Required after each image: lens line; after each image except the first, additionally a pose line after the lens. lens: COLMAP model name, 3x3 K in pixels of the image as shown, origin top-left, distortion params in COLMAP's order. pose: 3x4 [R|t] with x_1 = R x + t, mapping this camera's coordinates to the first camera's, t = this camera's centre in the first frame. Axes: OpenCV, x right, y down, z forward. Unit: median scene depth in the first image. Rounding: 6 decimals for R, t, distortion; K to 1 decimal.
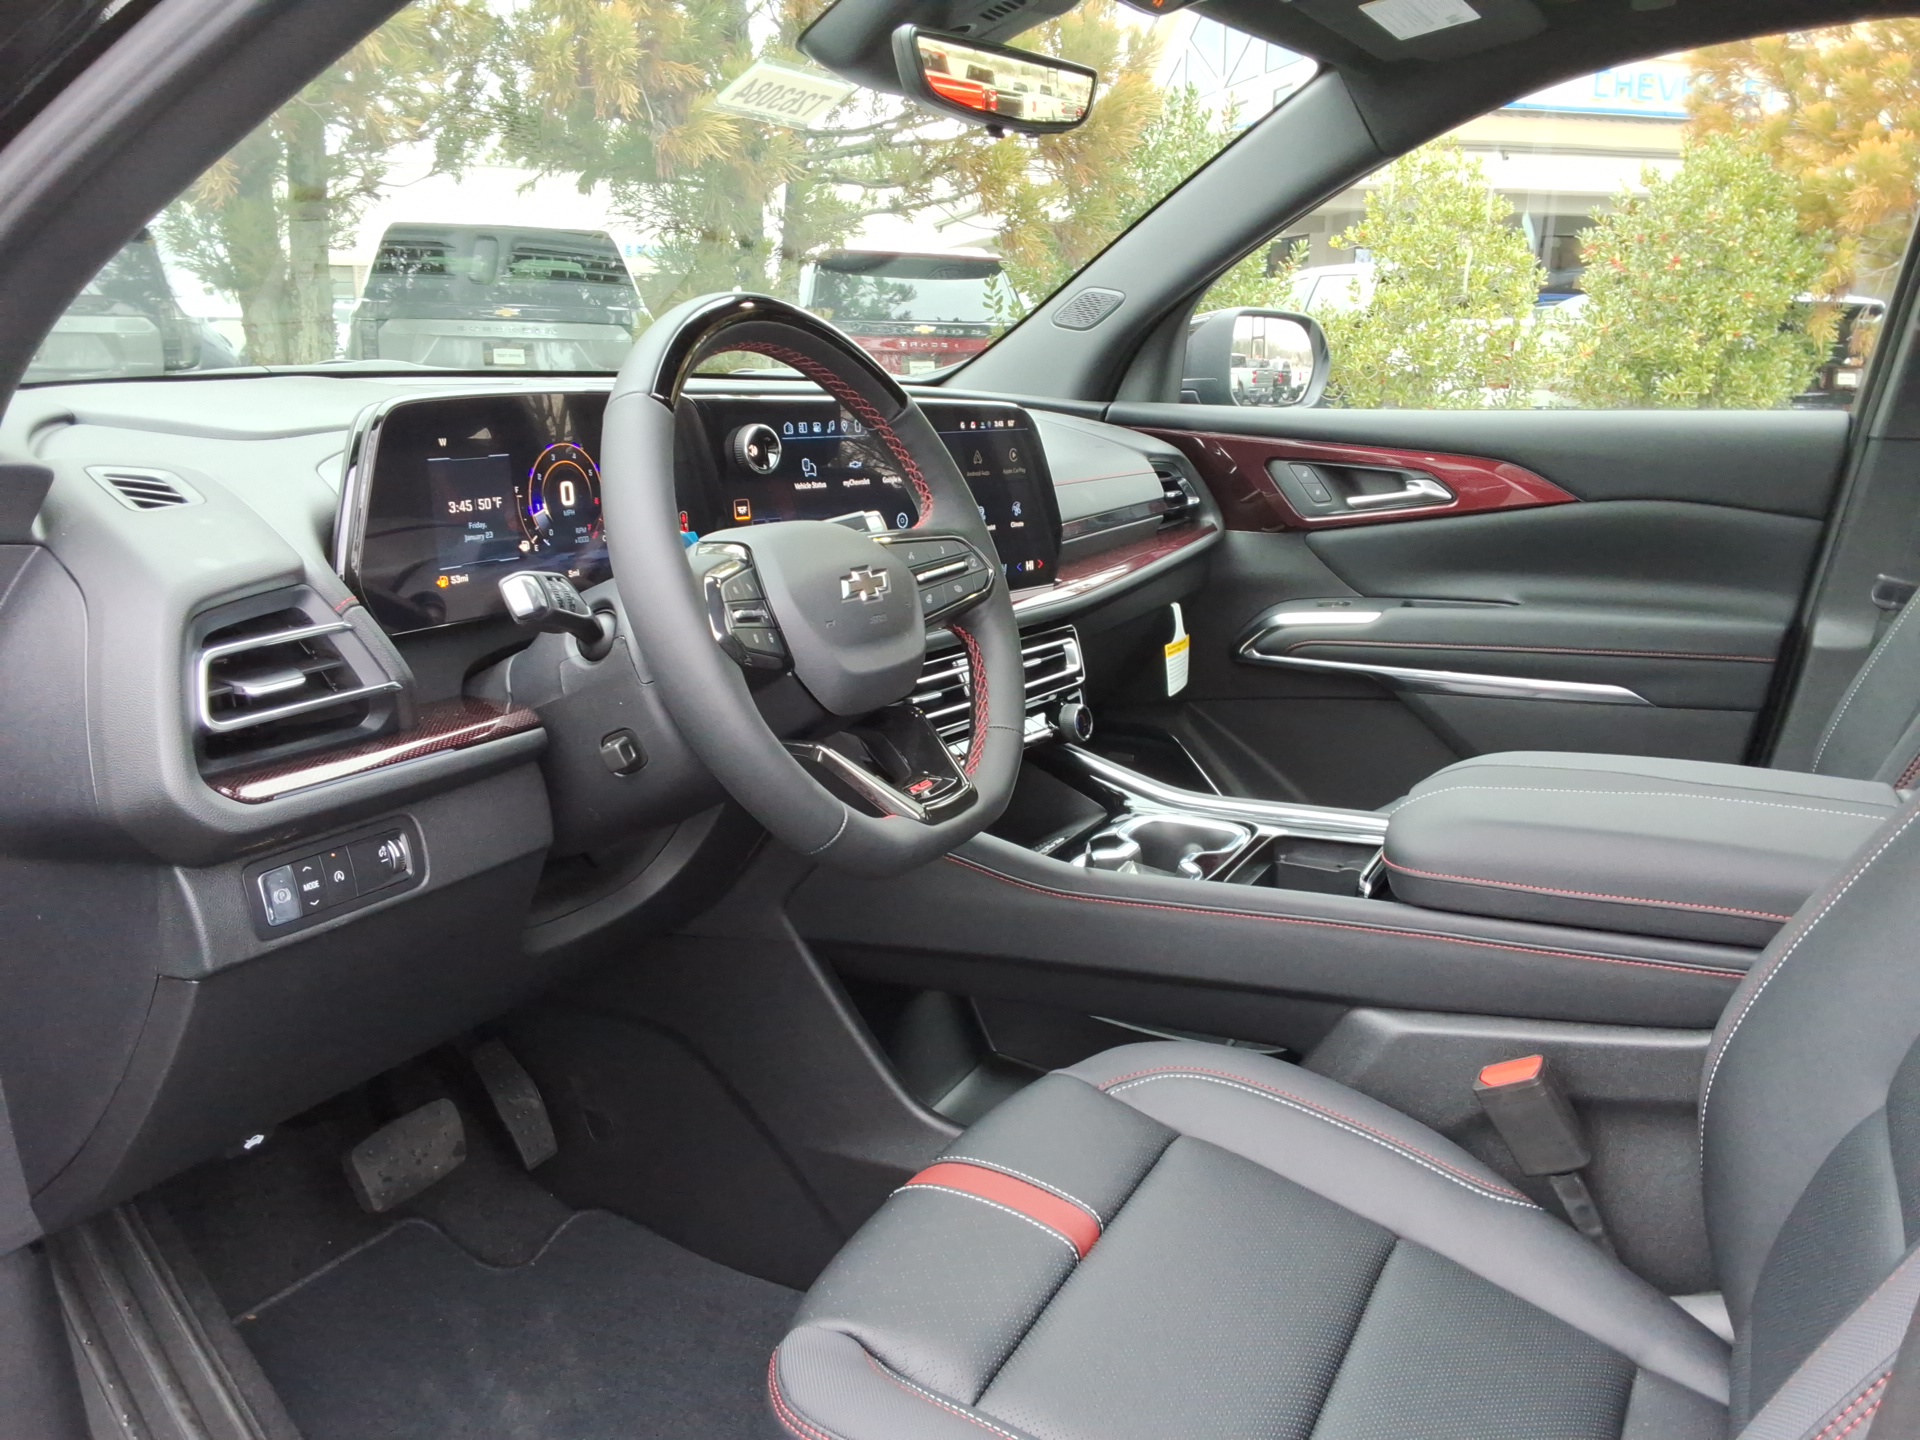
lens RADIAL K [[1544.1, 0, 962.8], [0, 1544.1, 706.3], [0, 0, 1]] dist [0.103521, -0.146252]
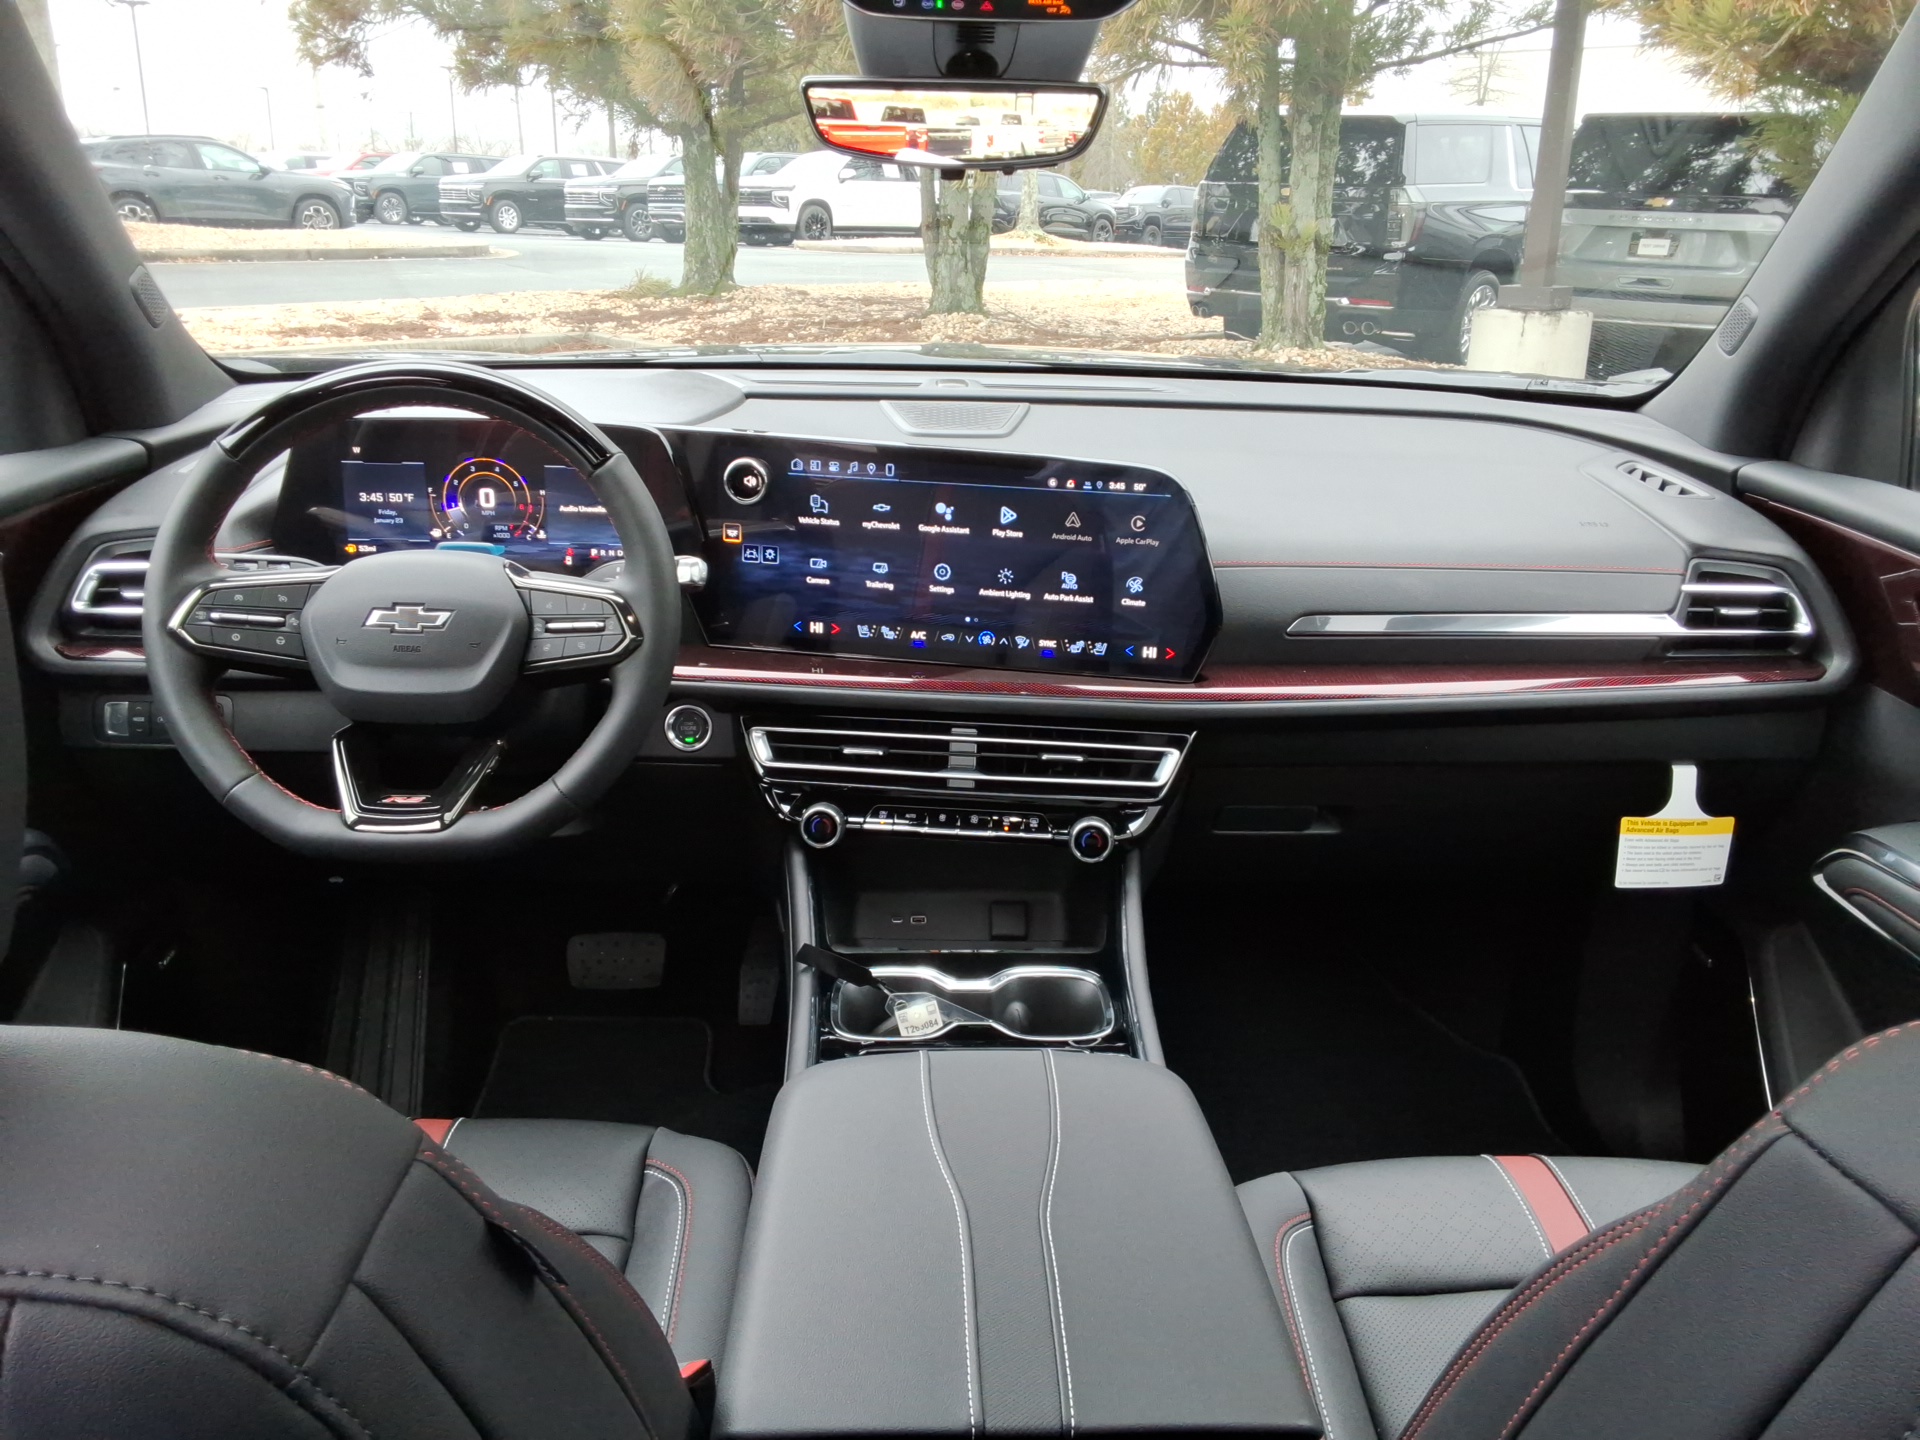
lens RADIAL K [[1544.1, 0, 962.5], [0, 1544.1, 720.7], [0, 0, 1]] dist [0.103521, -0.146252]
pose [[0.491036, 0.282777, -0.823967, 0.893520], [-0.208582, 0.956501, 0.203958, -0.261893], [0.845800, 0.071714, 0.528659, 0.578123]]
